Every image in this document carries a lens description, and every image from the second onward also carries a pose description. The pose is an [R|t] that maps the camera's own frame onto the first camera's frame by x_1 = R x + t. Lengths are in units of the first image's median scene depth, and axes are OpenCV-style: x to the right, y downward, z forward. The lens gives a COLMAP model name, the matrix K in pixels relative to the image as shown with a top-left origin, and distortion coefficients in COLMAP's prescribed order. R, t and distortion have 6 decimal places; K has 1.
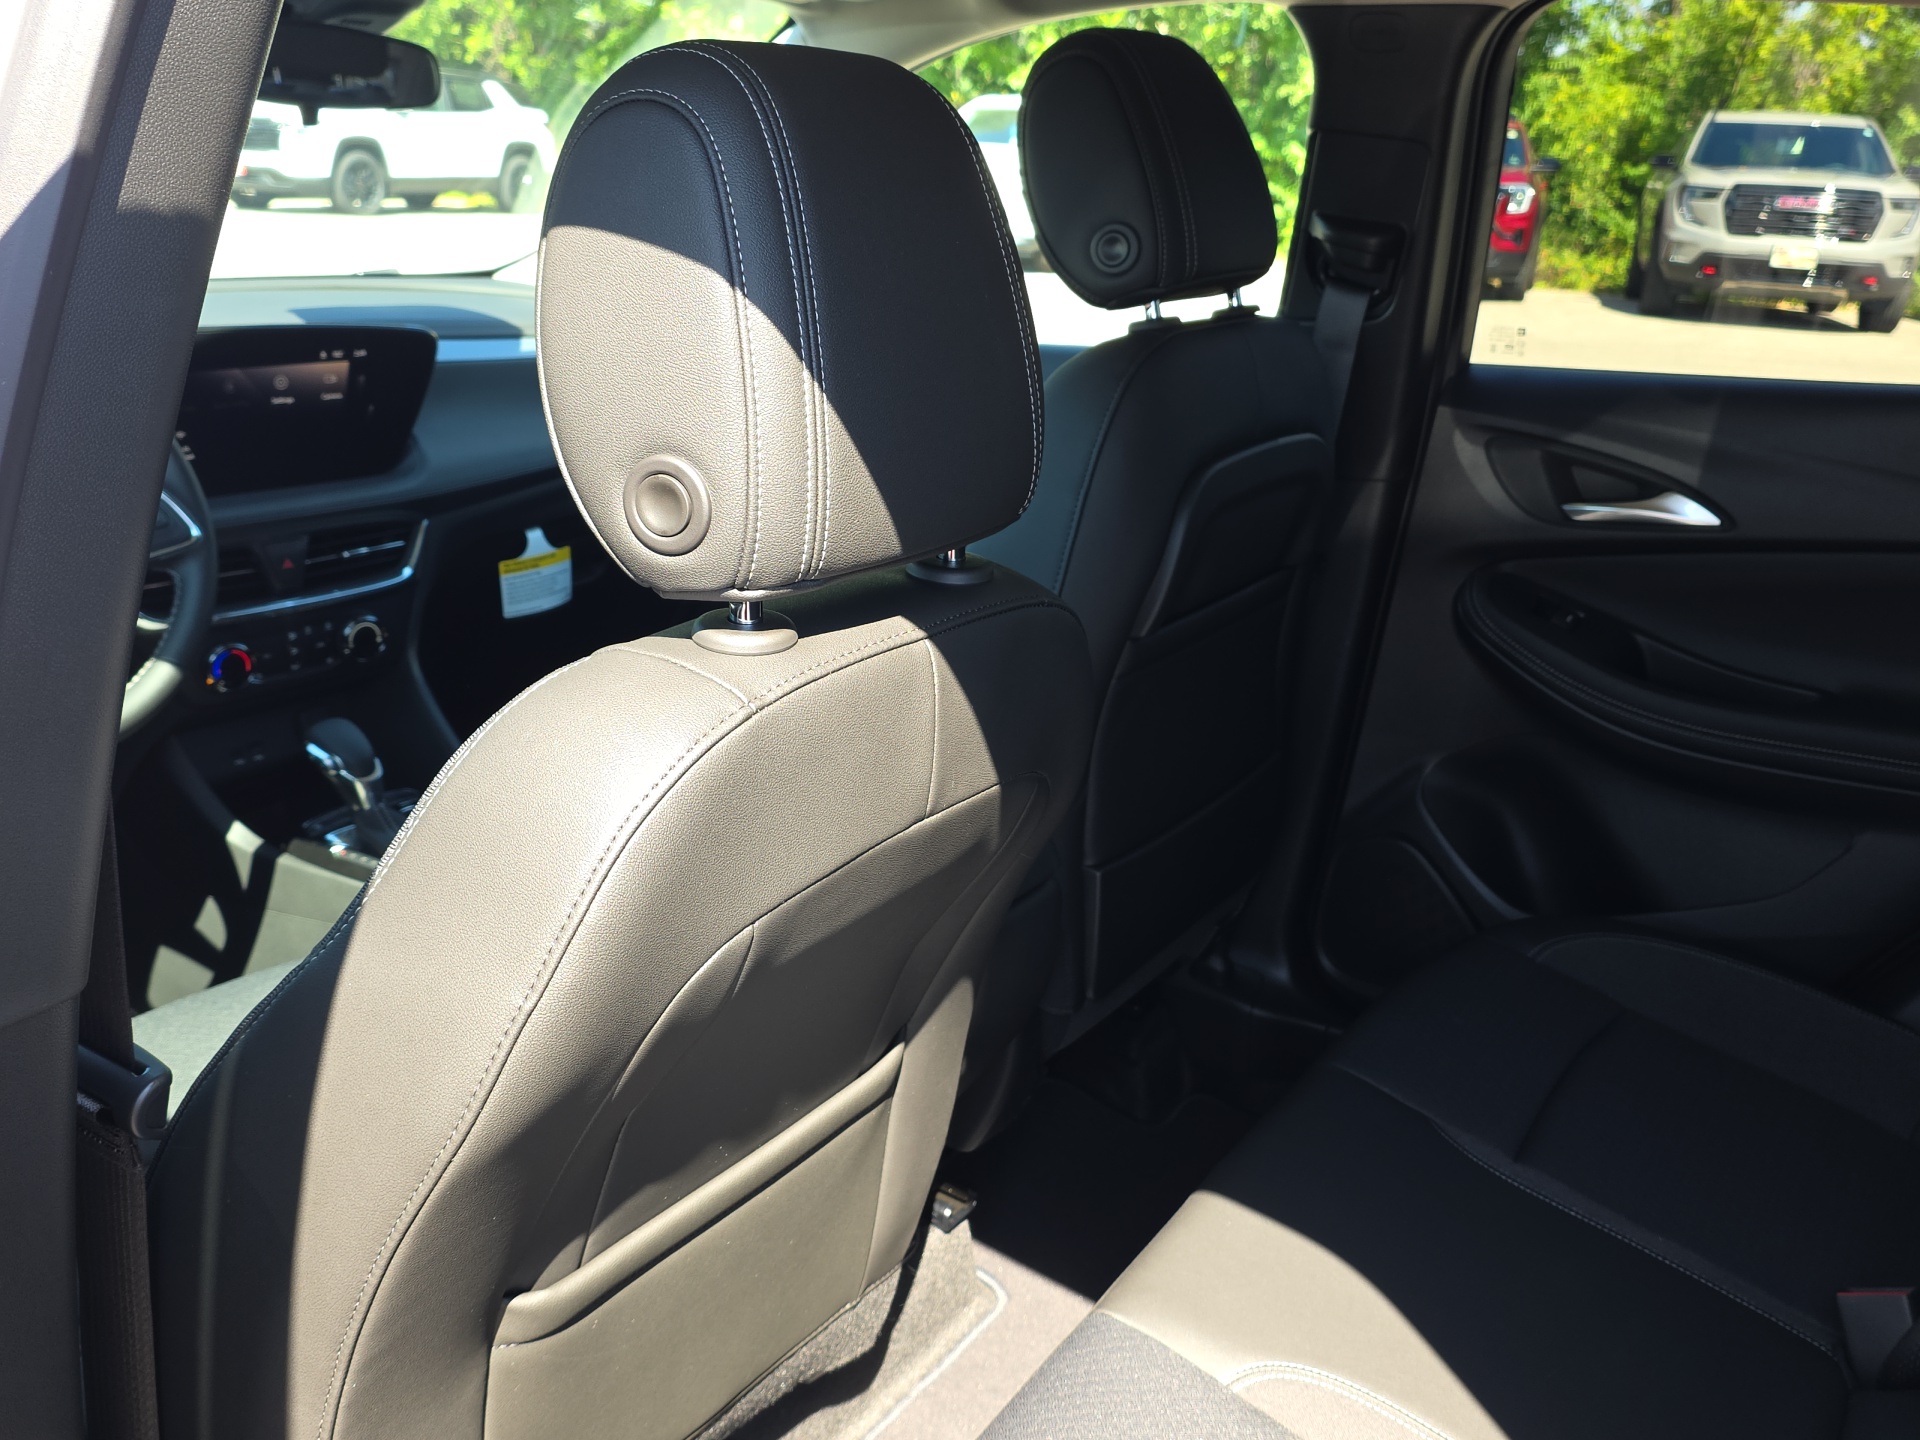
lens RADIAL K [[1655.8, 0, 960.8], [0, 1655.8, 718.0], [0, 0, 1]] dist [0.090732, -0.106639]
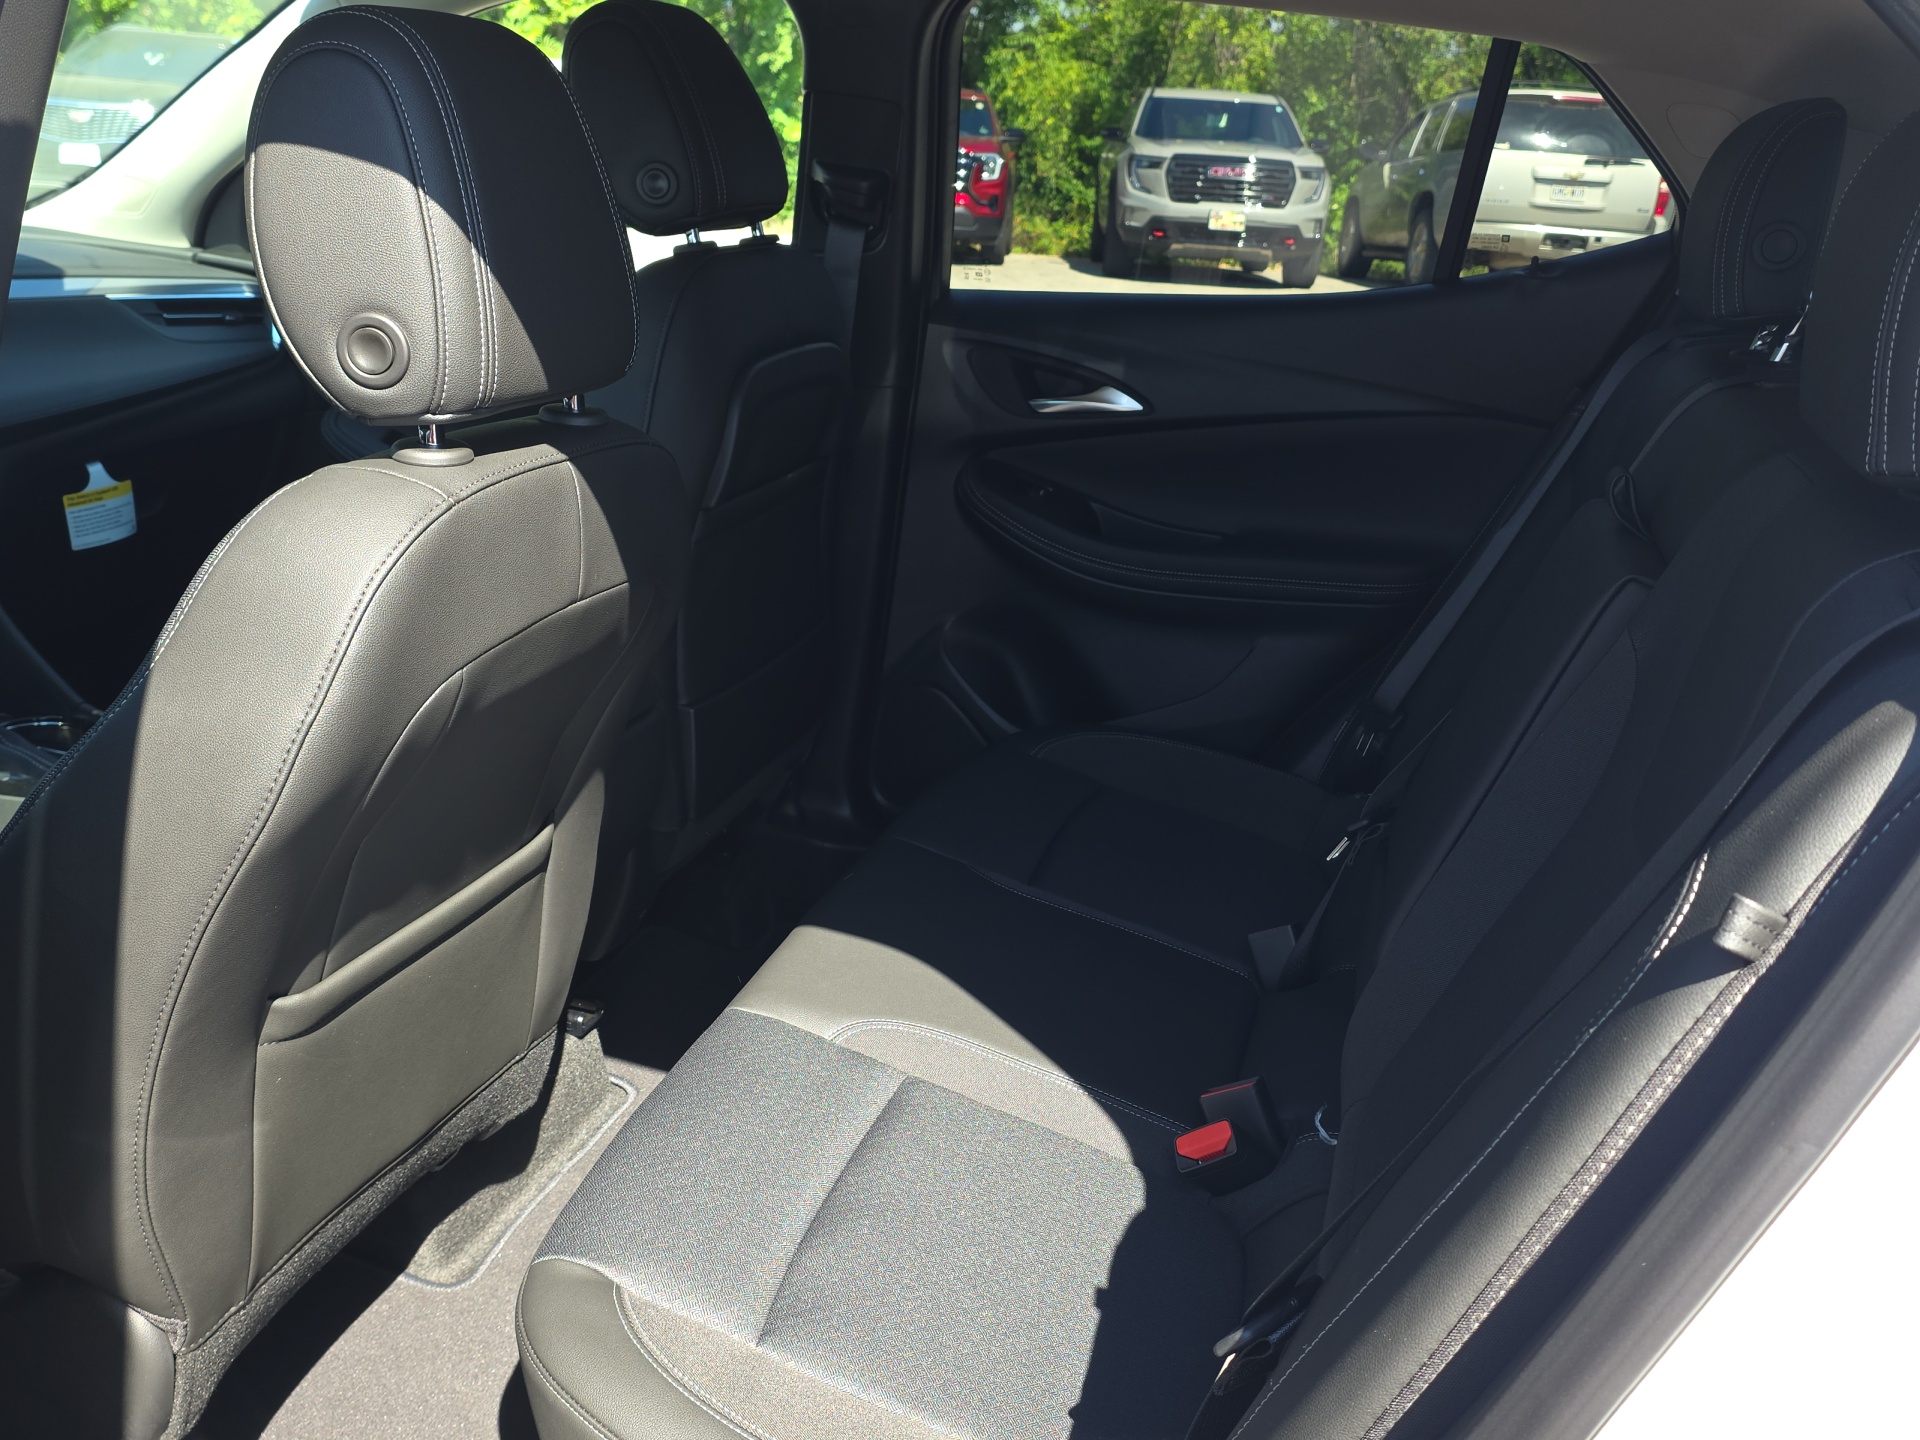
lens RADIAL K [[1655.8, 0, 960.8], [0, 1655.8, 718.0], [0, 0, 1]] dist [0.090732, -0.106639]
pose [[0.958491, -0.086937, 0.271545, -0.042304], [0.082036, 0.996197, 0.029369, 0.061209], [-0.273066, -0.005874, 0.961977, -0.159475]]
